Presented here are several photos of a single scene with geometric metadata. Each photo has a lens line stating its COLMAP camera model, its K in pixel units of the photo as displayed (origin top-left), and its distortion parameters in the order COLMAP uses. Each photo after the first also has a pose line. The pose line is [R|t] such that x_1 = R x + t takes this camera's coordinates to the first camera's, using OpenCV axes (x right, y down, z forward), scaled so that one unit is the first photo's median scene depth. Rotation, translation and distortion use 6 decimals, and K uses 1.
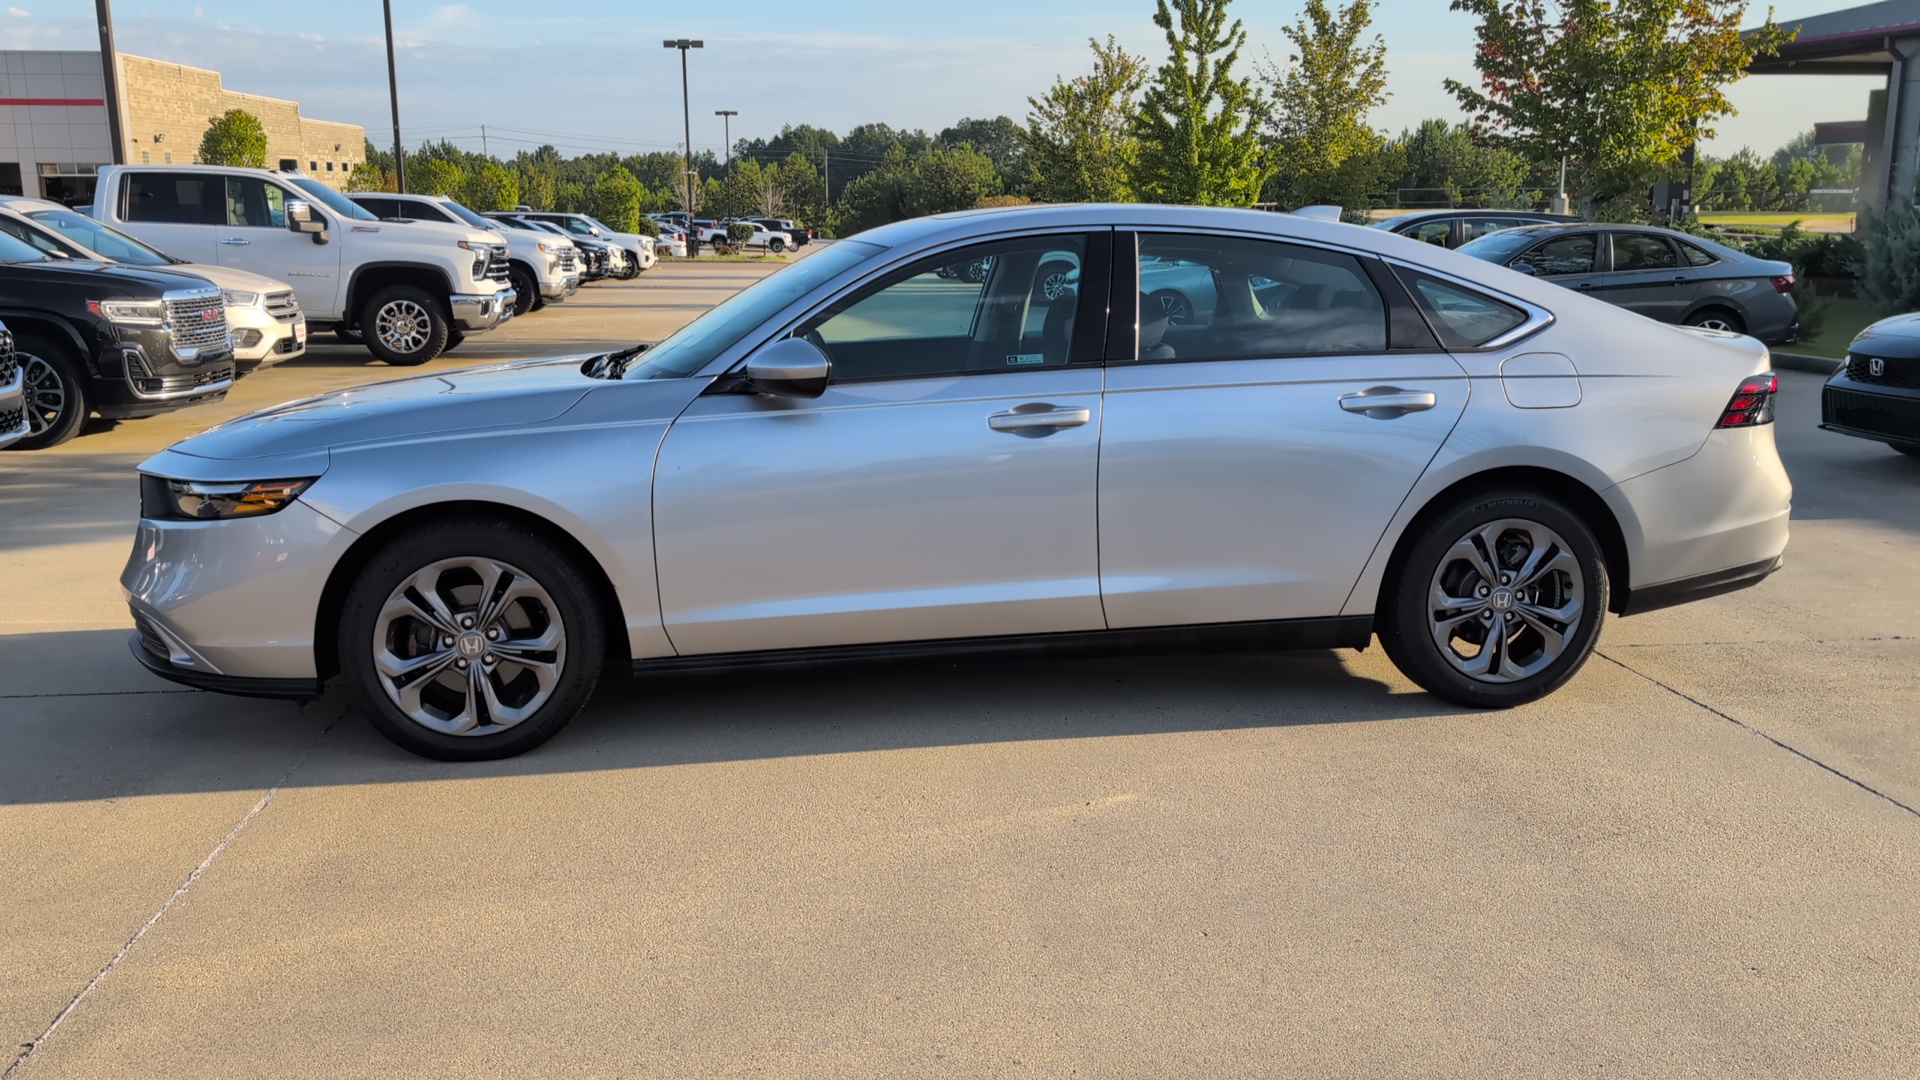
lens RADIAL K [[1633.6, 0, 960.0], [0, 1633.6, 540.0], [0, 0, 1]] dist [0.002639, -0.001741]
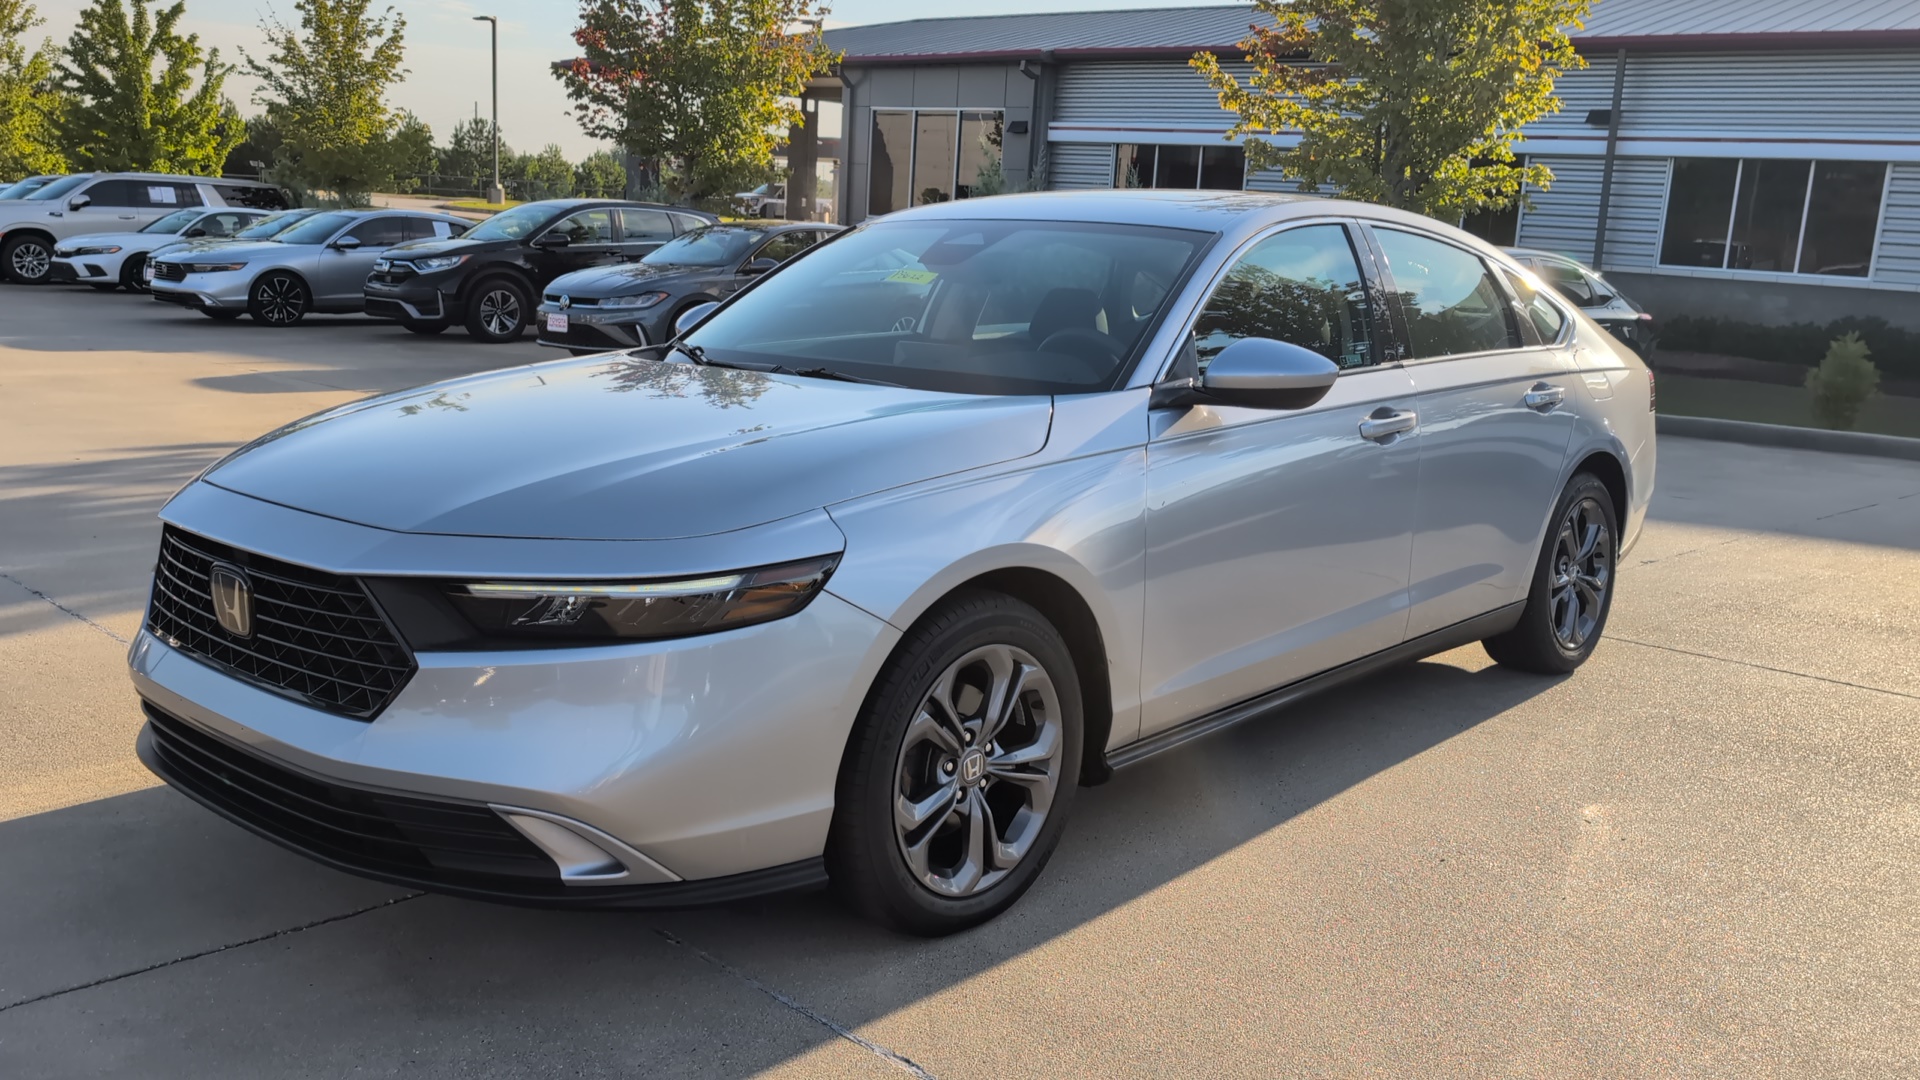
lens RADIAL K [[1633.6, 0, 960.0], [0, 1633.6, 540.0], [0, 0, 1]] dist [0.002639, -0.001741]
pose [[0.769842, -0.080404, 0.633149, -0.164393], [0.075840, 0.996529, 0.034336, -0.013324], [-0.633712, 0.021585, 0.773268, 0.096943]]
